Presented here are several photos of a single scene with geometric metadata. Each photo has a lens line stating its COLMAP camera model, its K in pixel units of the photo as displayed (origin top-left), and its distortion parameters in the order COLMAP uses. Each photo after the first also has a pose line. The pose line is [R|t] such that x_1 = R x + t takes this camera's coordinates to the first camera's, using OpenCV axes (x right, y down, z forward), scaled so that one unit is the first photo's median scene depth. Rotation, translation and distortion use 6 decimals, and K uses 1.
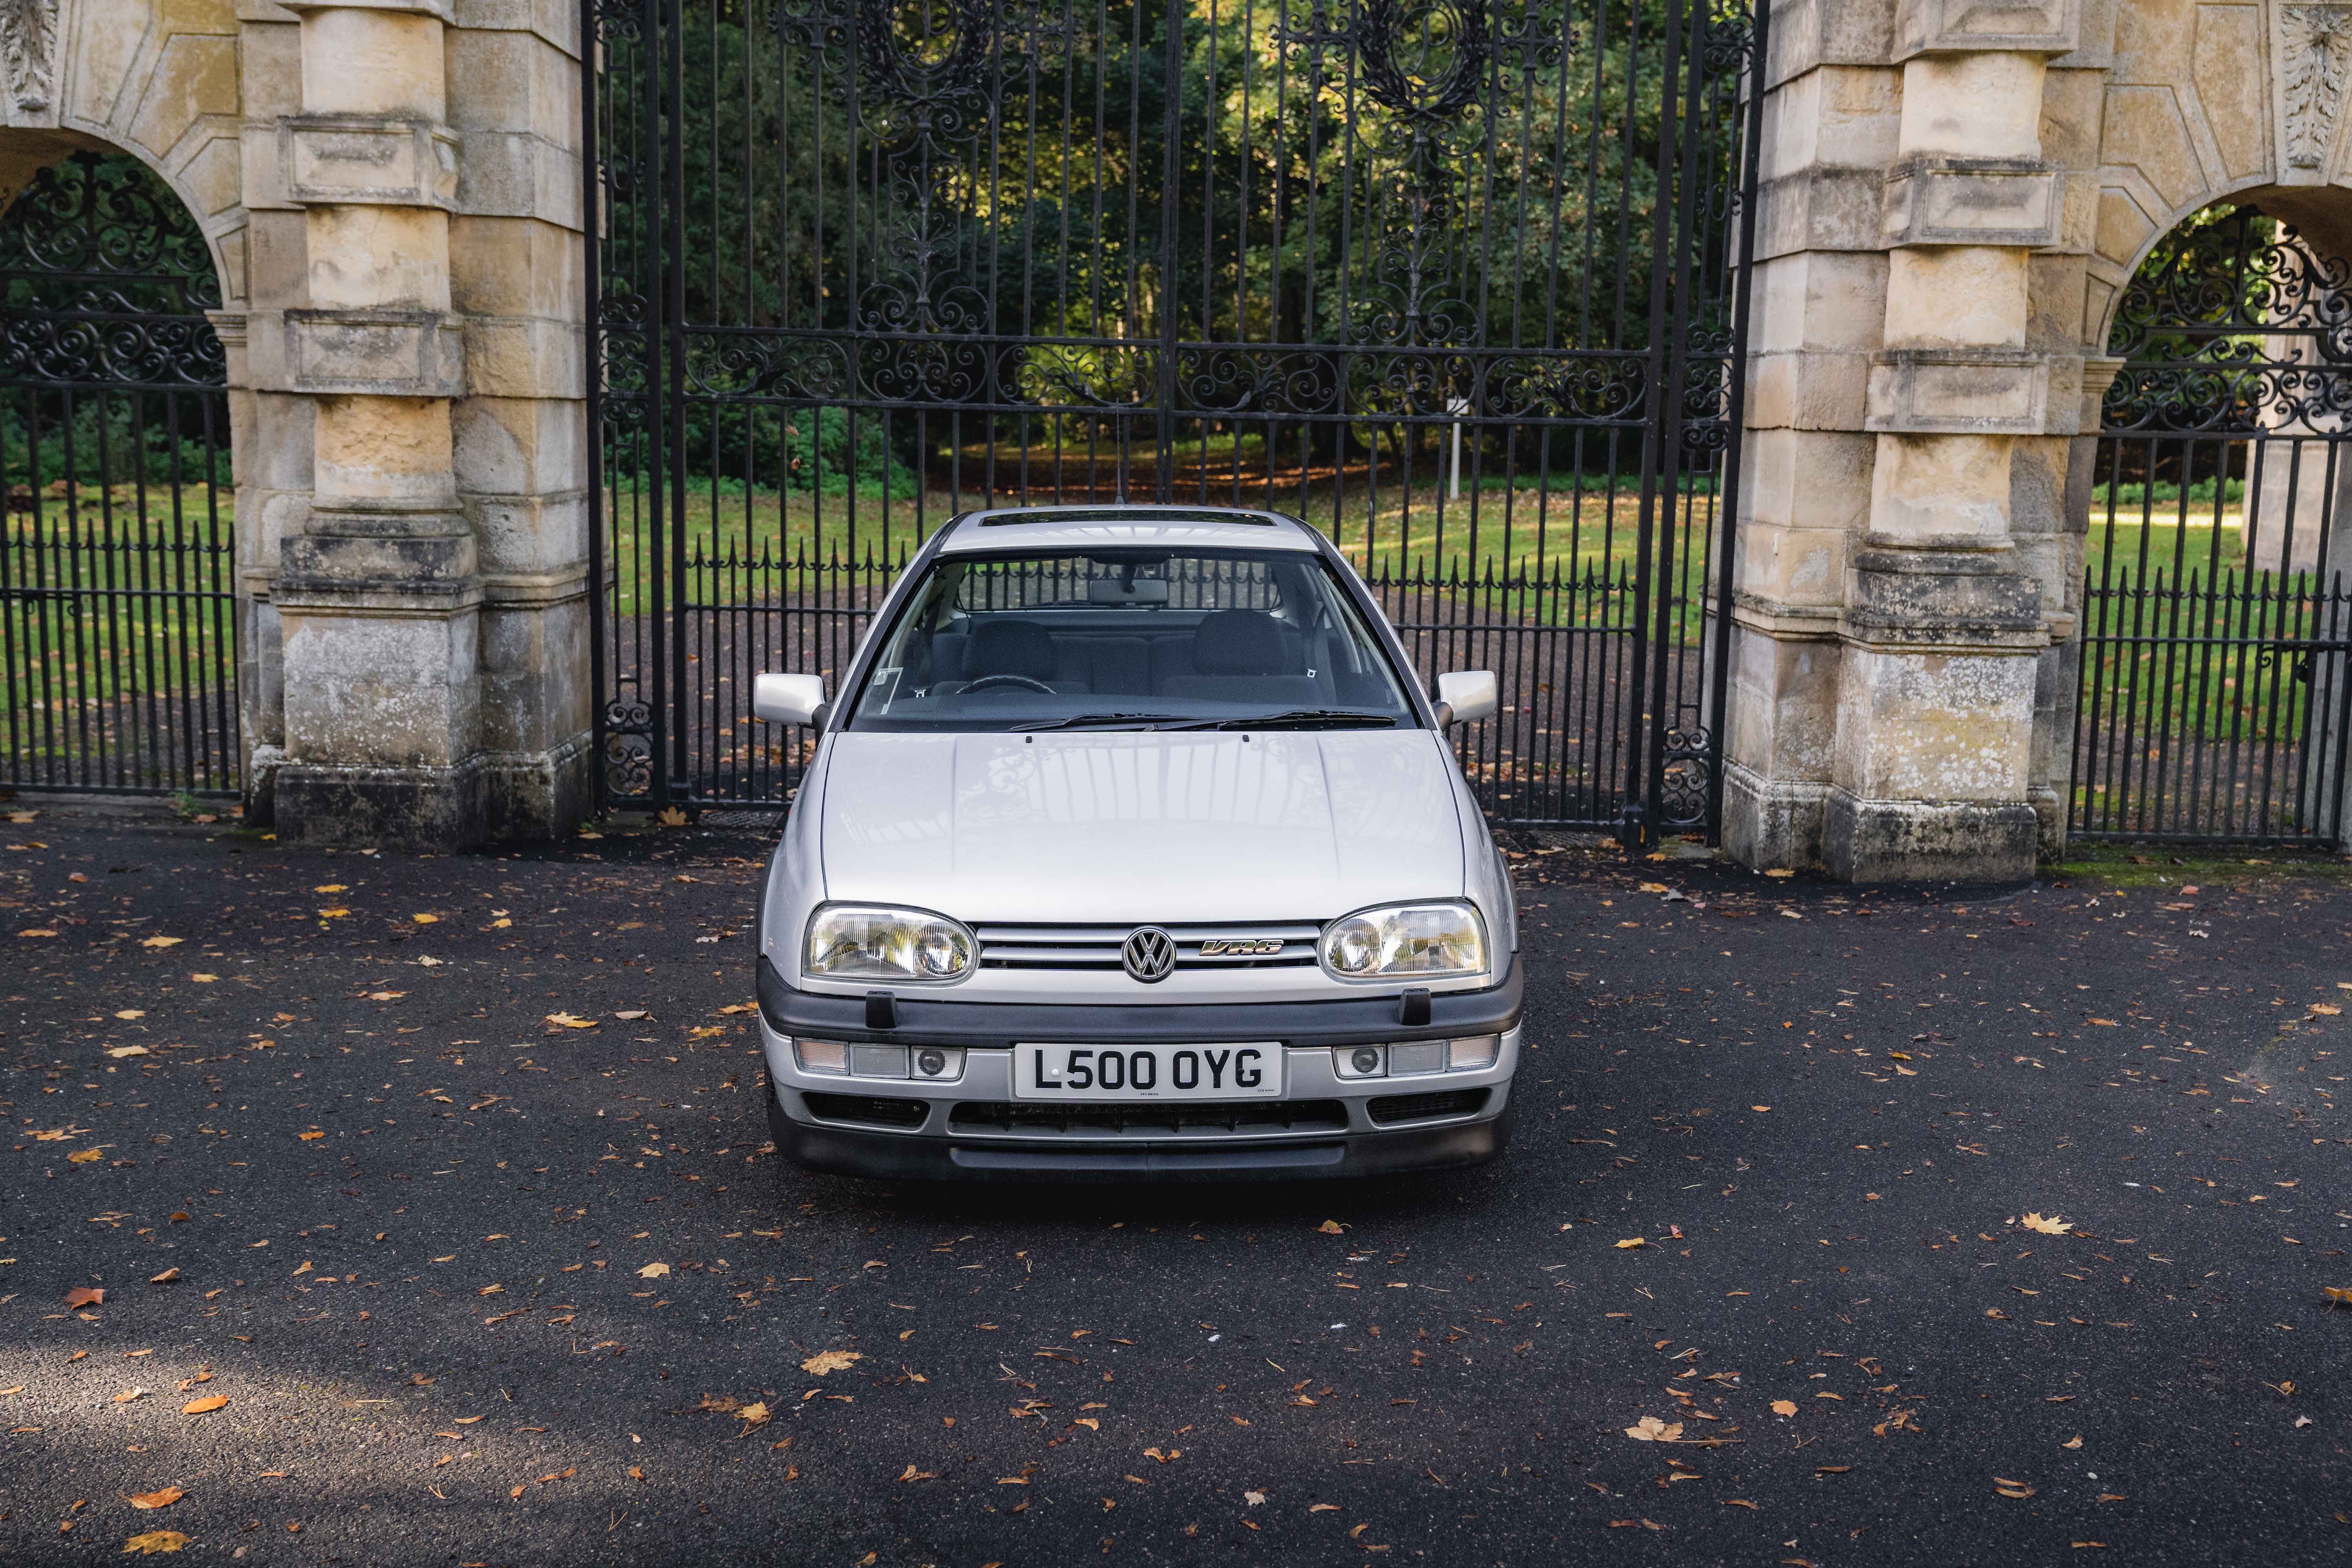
lens RADIAL K [[2397.4, 0, 1176.0], [0, 2397.4, 784.0], [0, 0, 1]] dist [-0.007735, 0.010770]
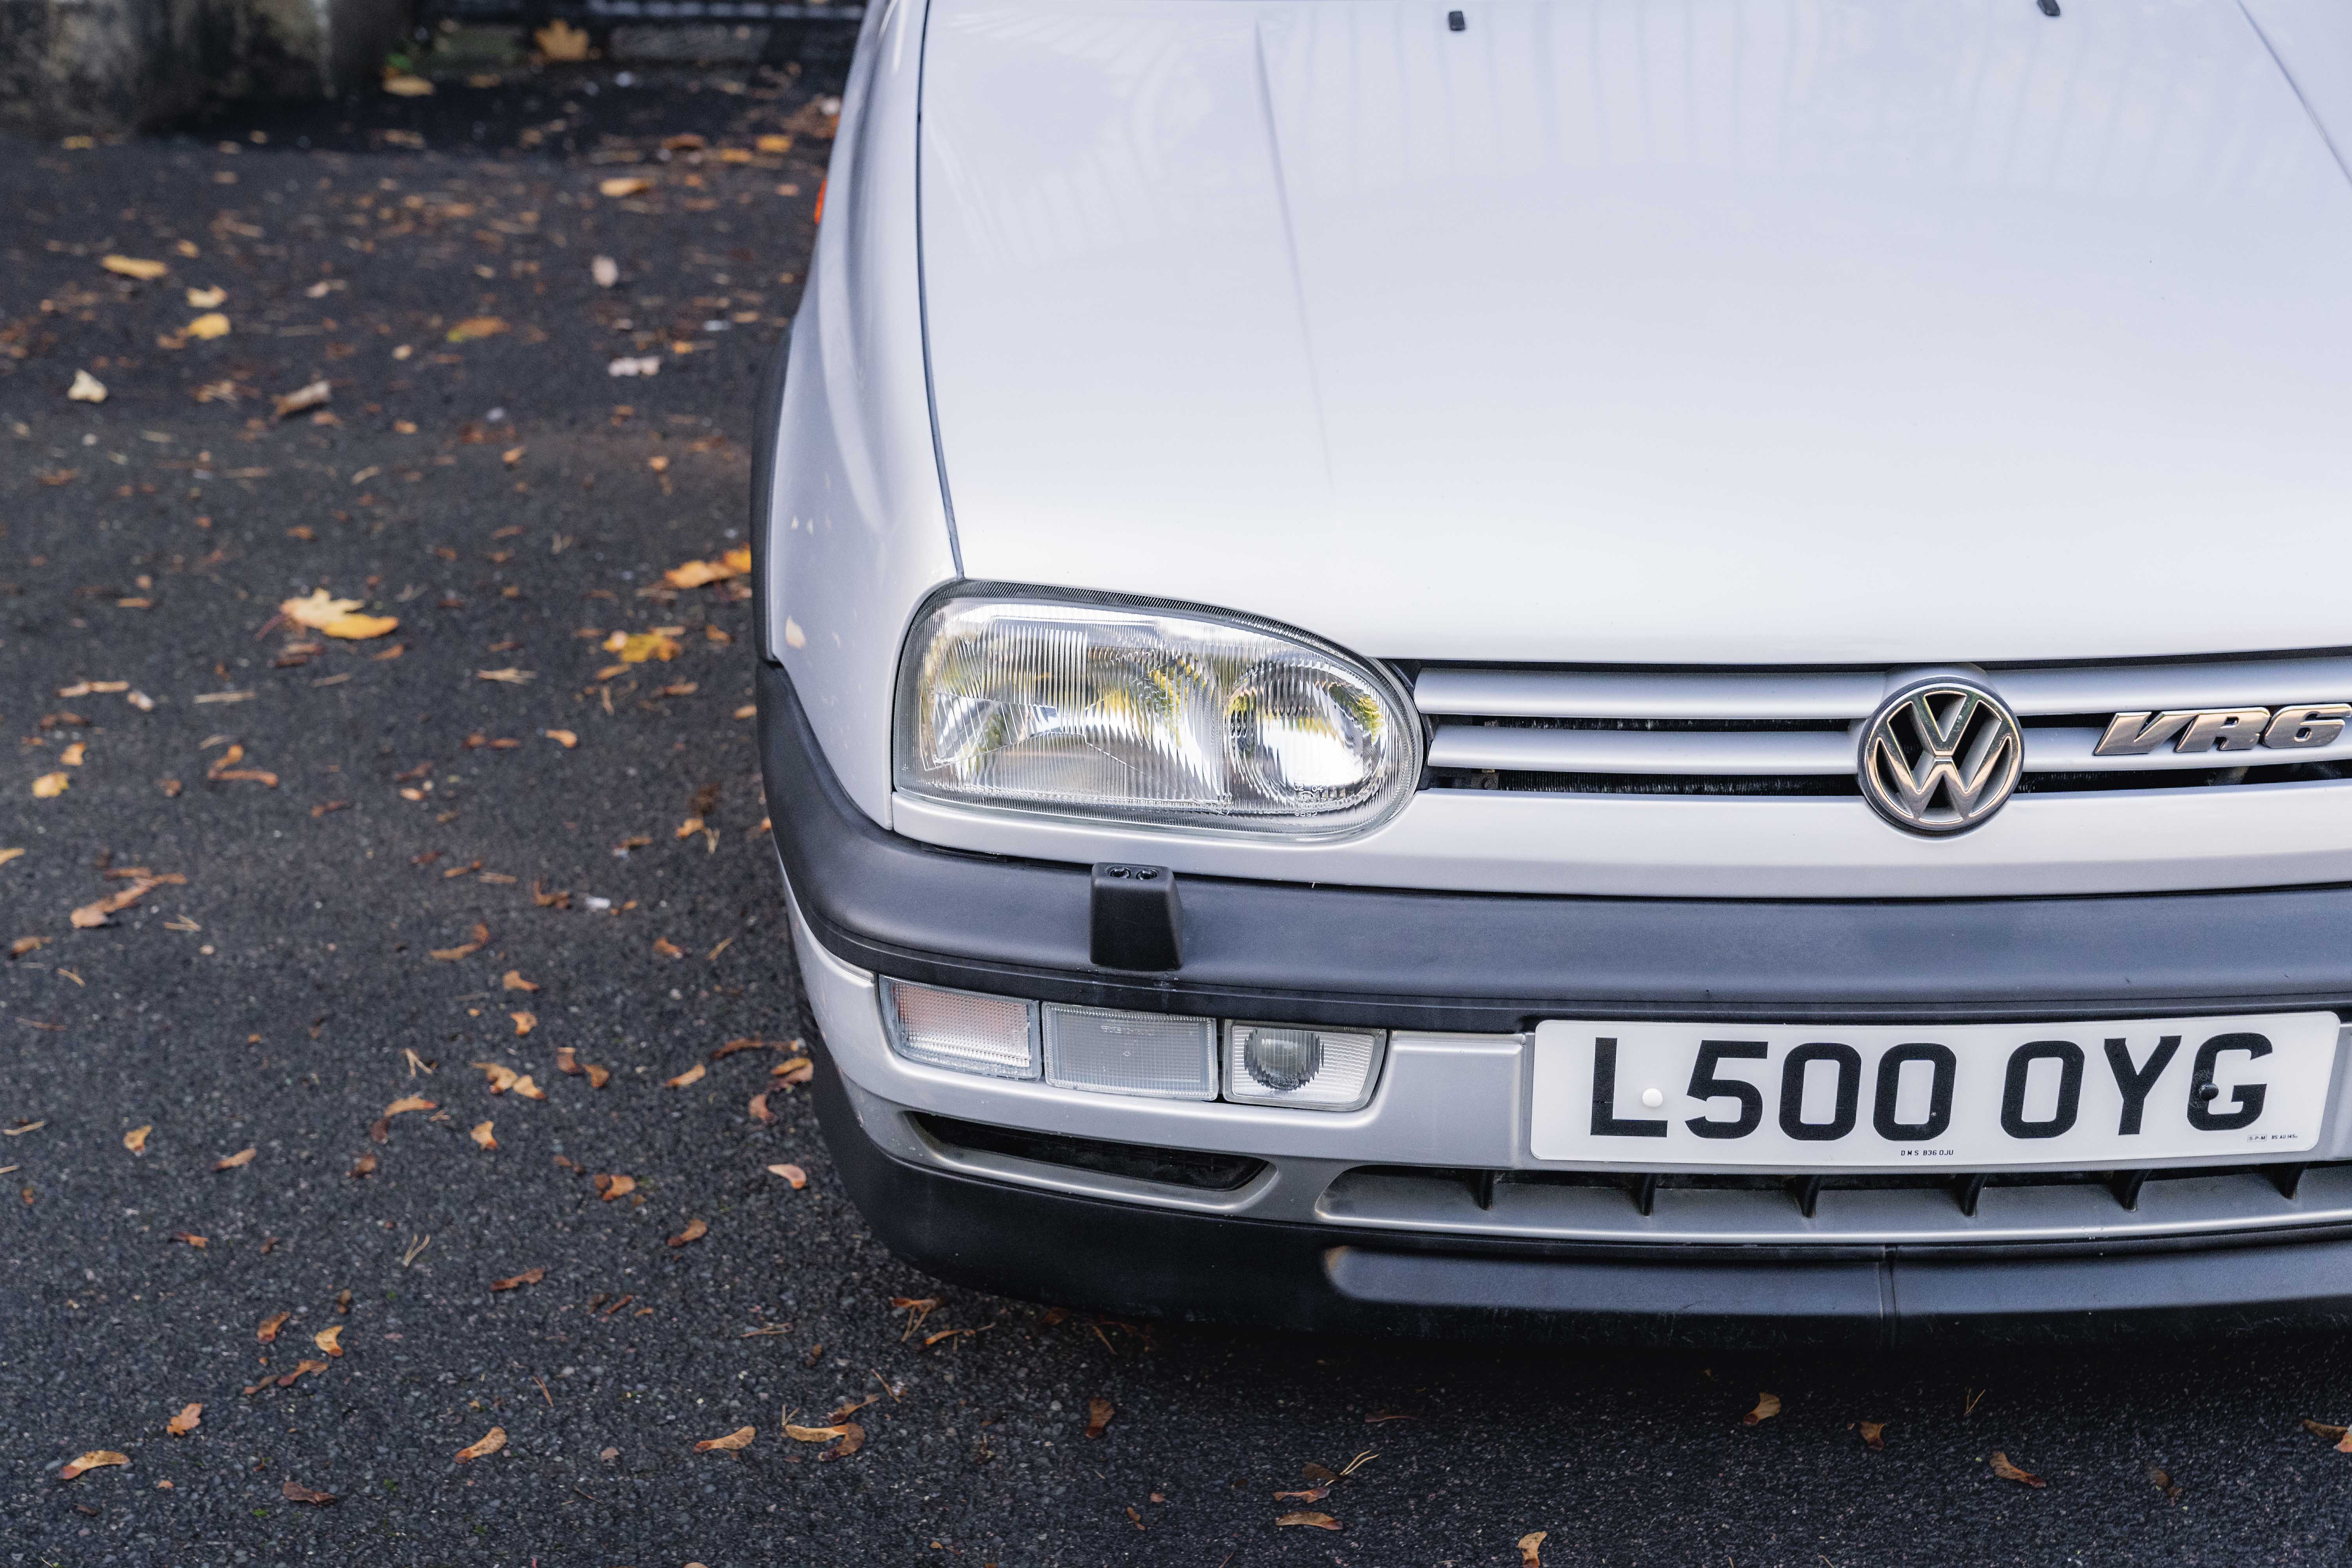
lens RADIAL K [[3313.9, 0, 1206.2], [0, 3313.9, 833.6], [0, 0, 1]] dist [0.046831, -0.074192]
pose [[0.999406, -0.005214, -0.034063, -0.070123], [0.014571, 0.959714, 0.280600, -0.034576], [0.031228, -0.280930, 0.959220, 0.403211]]
